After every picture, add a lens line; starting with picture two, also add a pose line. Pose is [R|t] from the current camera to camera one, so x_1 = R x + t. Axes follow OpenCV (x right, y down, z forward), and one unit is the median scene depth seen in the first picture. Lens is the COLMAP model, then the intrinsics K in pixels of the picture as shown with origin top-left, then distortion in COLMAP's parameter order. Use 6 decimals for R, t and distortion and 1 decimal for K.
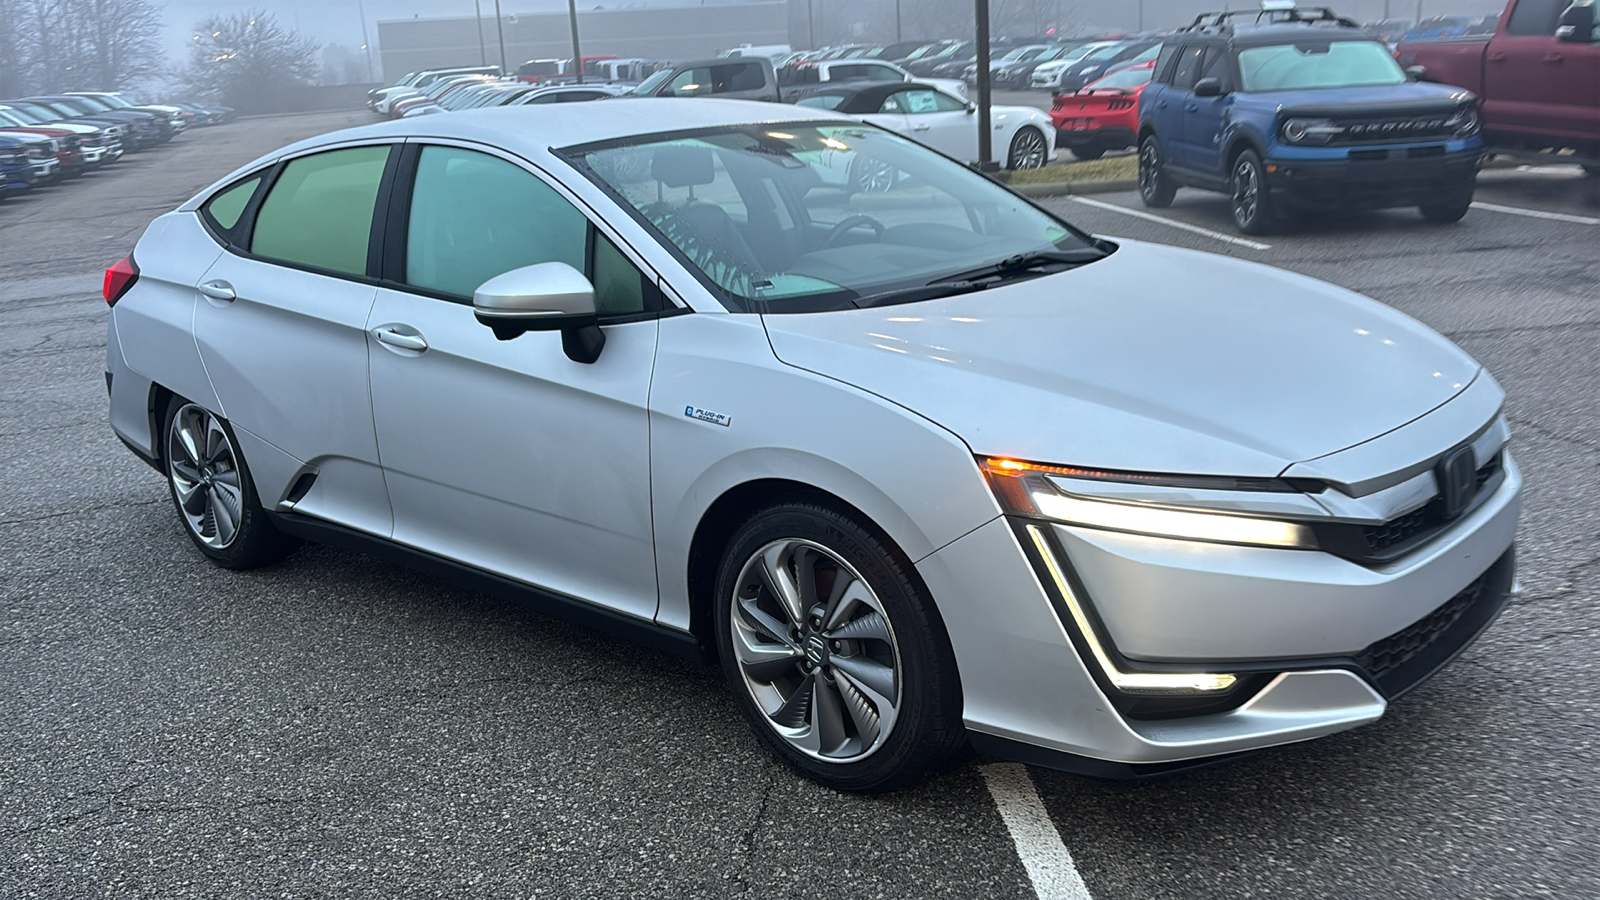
lens RADIAL K [[1468.4, 0, 857.4], [0, 1468.4, 412.5], [0, 0, 1]] dist [0.058523, -0.001393]
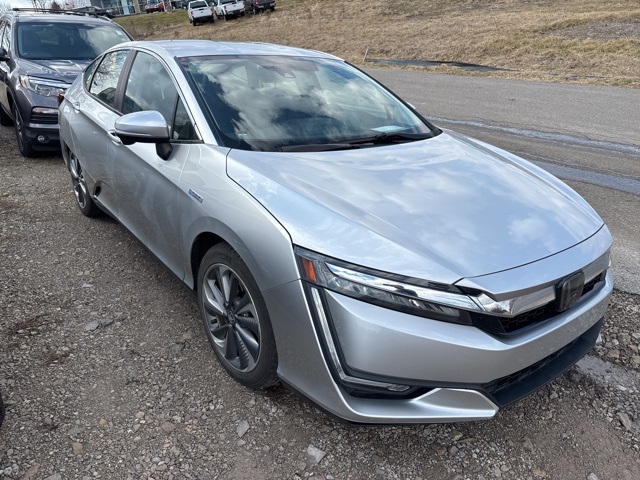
lens RADIAL K [[494.7, 0, 320.0], [0, 494.7, 240.0], [0, 0, 1]] dist [0.002336, 0.002336]
pose [[0.976275, 0.150805, -0.155387, 0.174925], [-0.125959, 0.979217, 0.158961, -0.065513], [0.176130, -0.135618, 0.974980, 0.335449]]
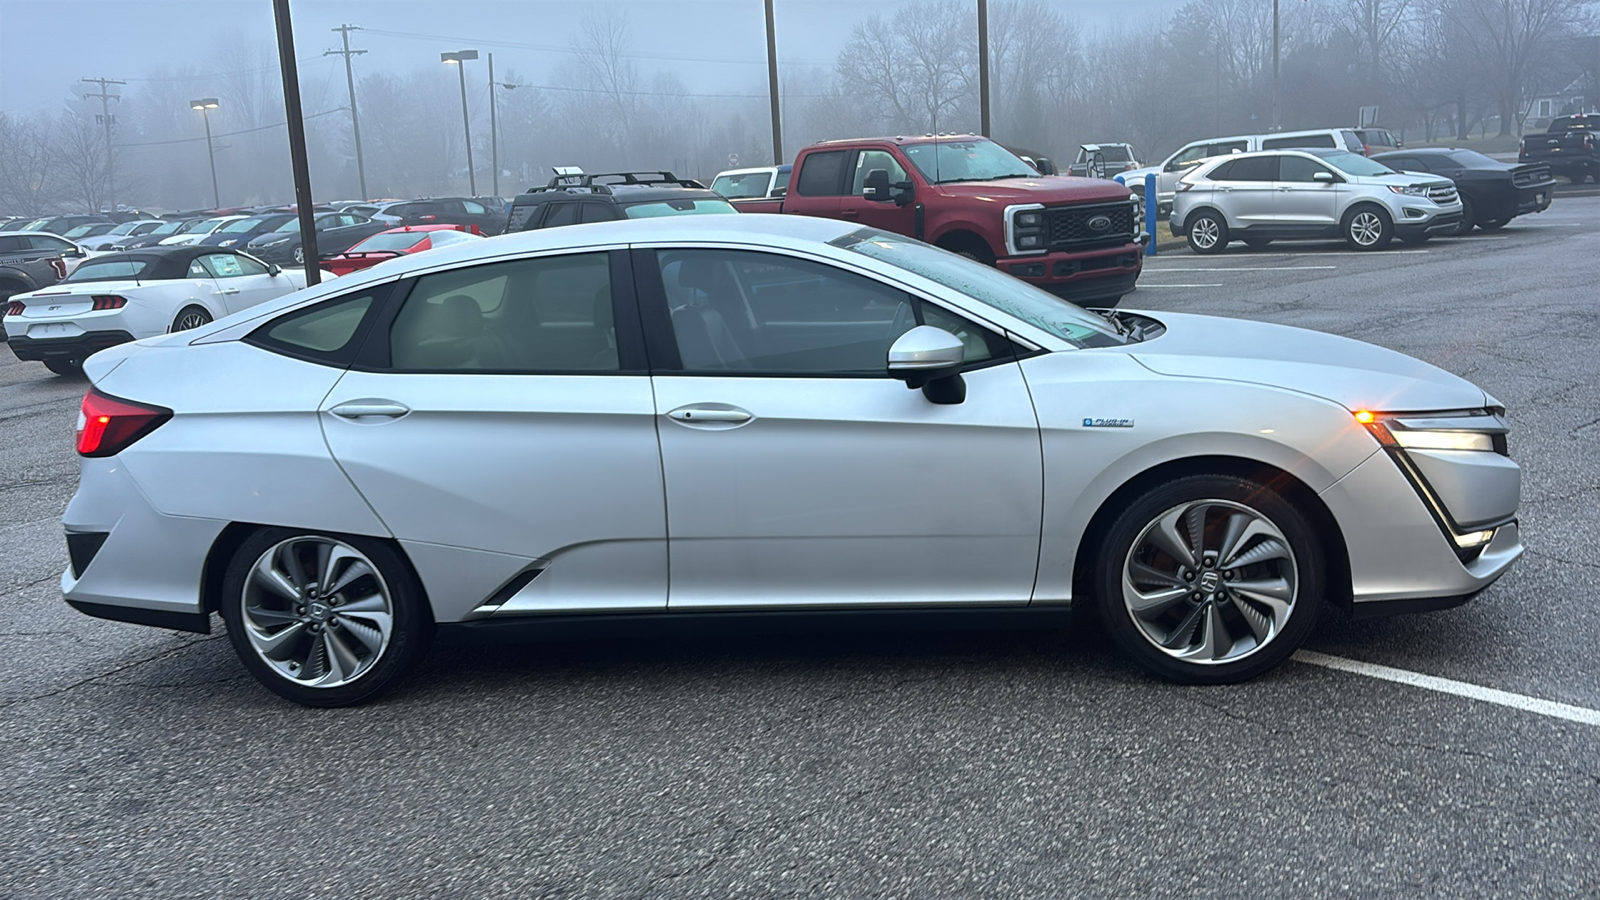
lens RADIAL K [[1429.7, 0, 800.0], [0, 1429.7, 450.0], [0, 0, 1]] dist [0.035811, -0.012920]
pose [[0.828907, -0.101254, 0.550146, -0.996115], [0.148607, 0.988001, -0.042067, 0.037555], [-0.539285, 0.116626, 0.834008, 0.075419]]
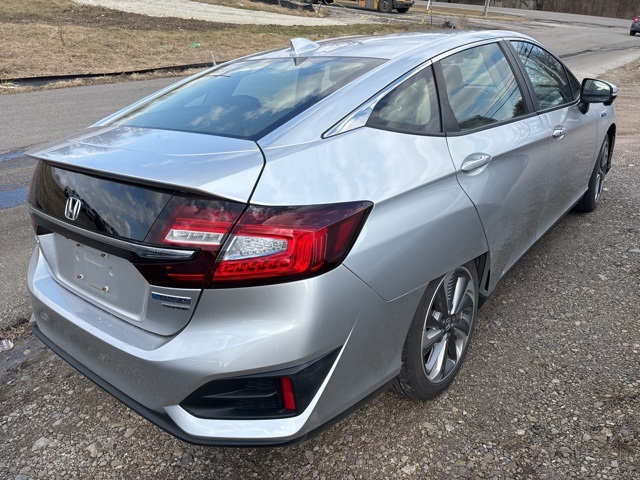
lens RADIAL K [[494.7, 0, 320.0], [0, 494.7, 240.0], [0, 0, 1]] dist [0.002336, 0.002336]
pose [[-0.016616, -0.323541, 0.946068, -1.189171], [0.289776, 0.904032, 0.314254, -0.271894], [-0.956950, 0.279369, 0.078733, 1.540889]]
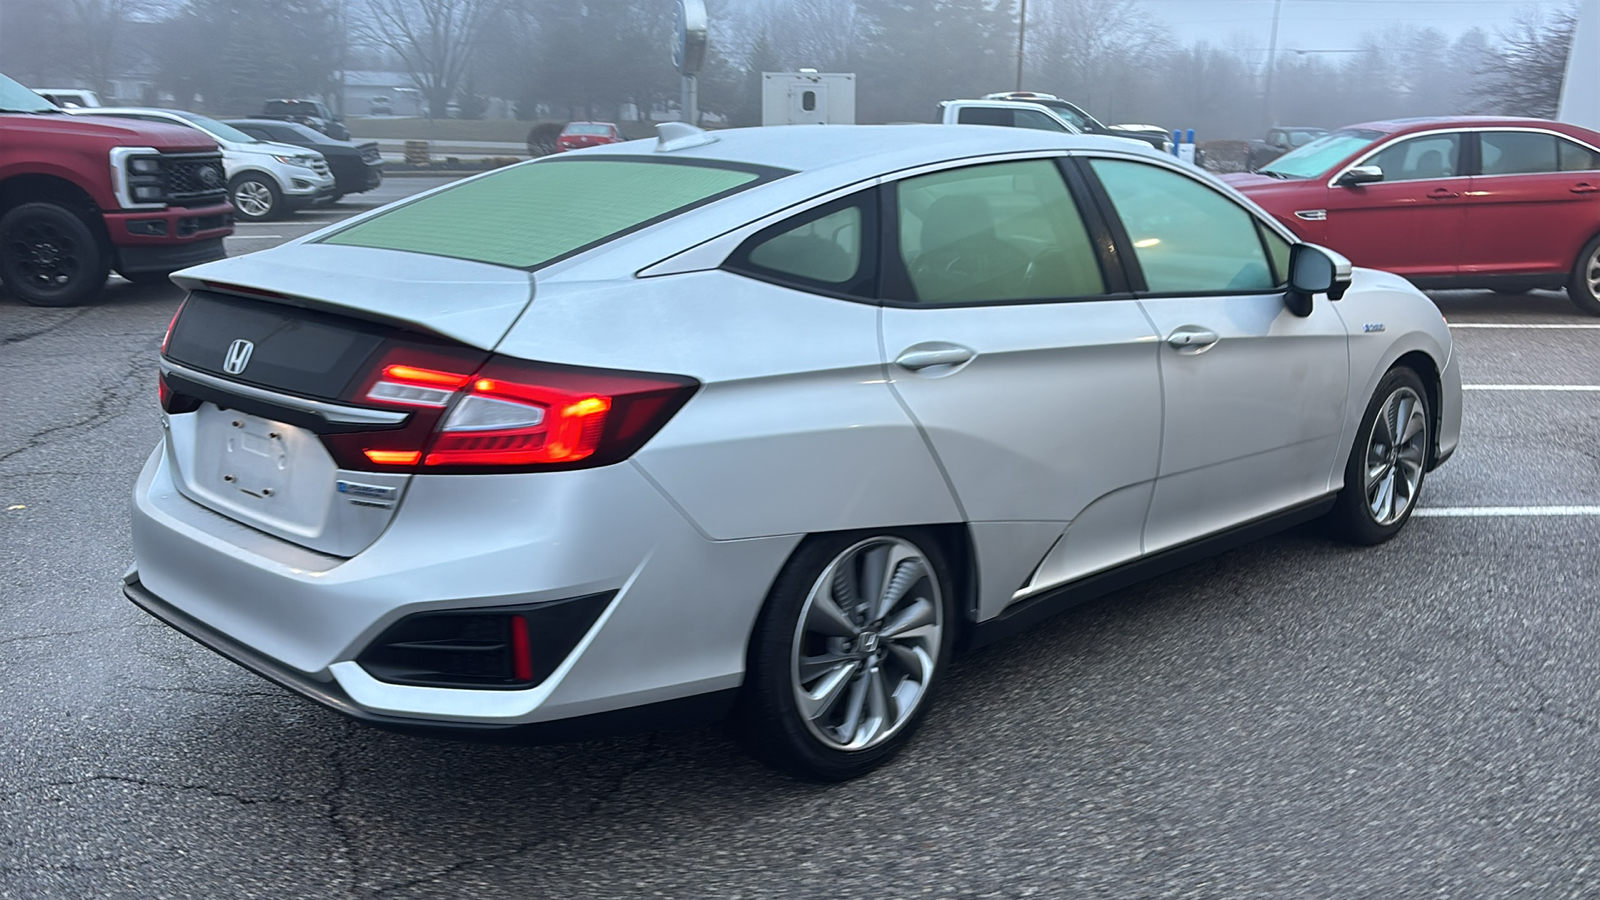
lens RADIAL K [[1452.4, 0, 800.0], [0, 1452.4, 450.0], [0, 0, 1]] dist [0.057948, -0.006776]
pose [[0.075078, -0.163880, 0.983619, -1.593586], [0.218709, 0.965092, 0.144099, -0.215141], [-0.972897, 0.204308, 0.108300, 1.377195]]
